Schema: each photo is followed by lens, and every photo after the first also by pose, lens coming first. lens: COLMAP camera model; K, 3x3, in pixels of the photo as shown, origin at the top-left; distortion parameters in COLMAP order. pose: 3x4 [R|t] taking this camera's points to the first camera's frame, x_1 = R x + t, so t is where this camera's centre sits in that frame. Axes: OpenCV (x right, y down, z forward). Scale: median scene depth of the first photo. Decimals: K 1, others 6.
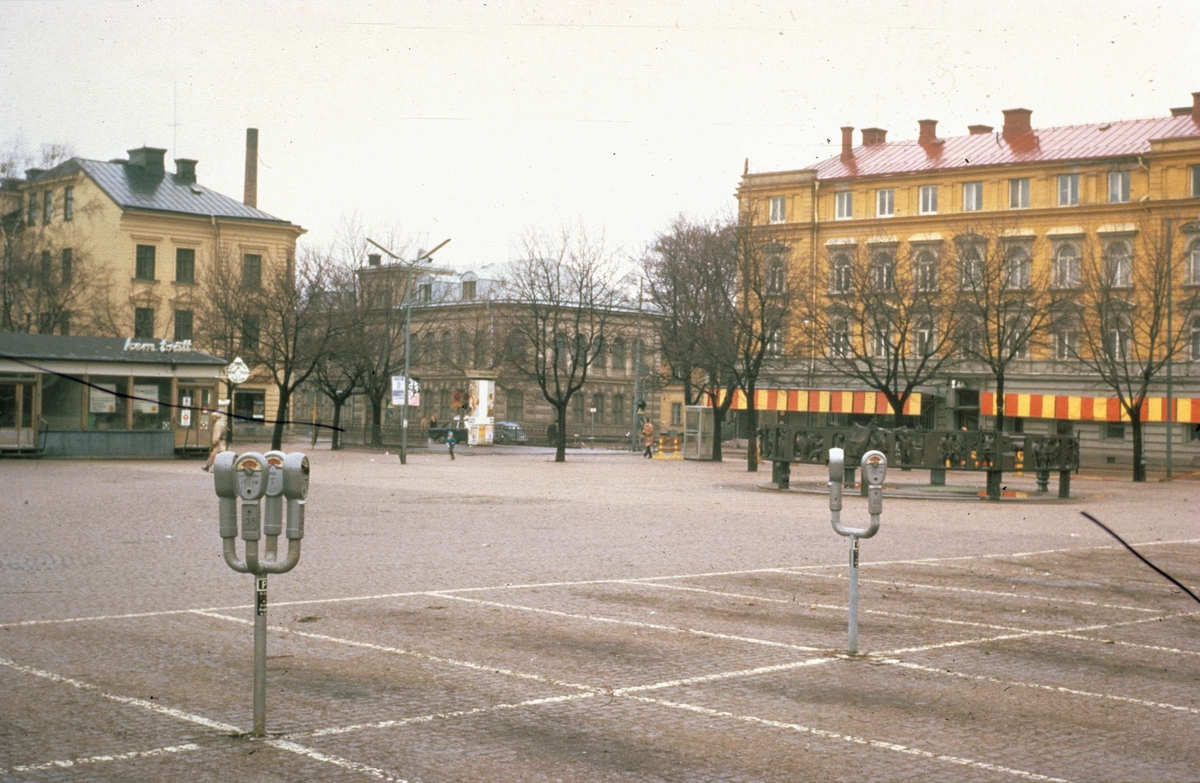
lens RADIAL K [[1749.6, 0, 600.0], [0, 1749.6, 391.5], [0, 0, 1]] dist [-0.007554, -0.010895]
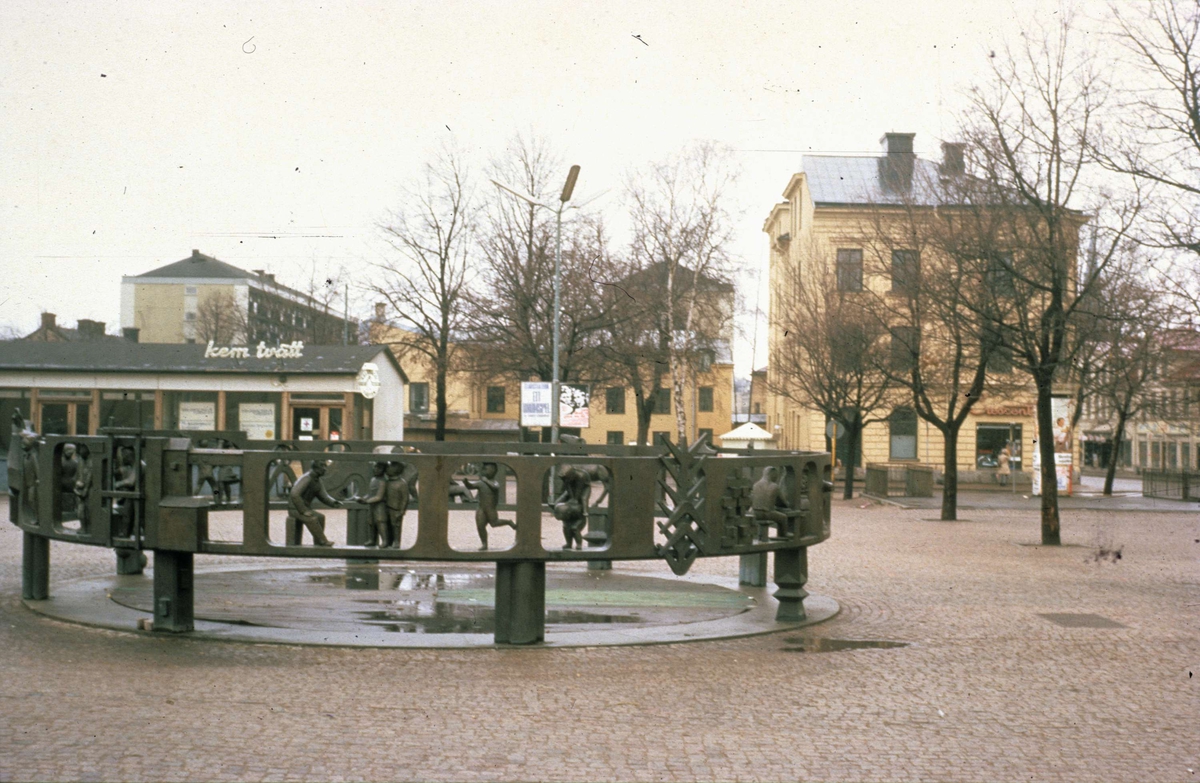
lens RADIAL K [[1749.6, 0, 600.0], [0, 1749.6, 391.5], [0, 0, 1]] dist [-0.007554, -0.010895]
pose [[0.713189, -0.029068, -0.700369, 0.371806], [0.005789, 0.999350, -0.035581, 0.018739], [0.700948, 0.021322, 0.712893, 0.553430]]
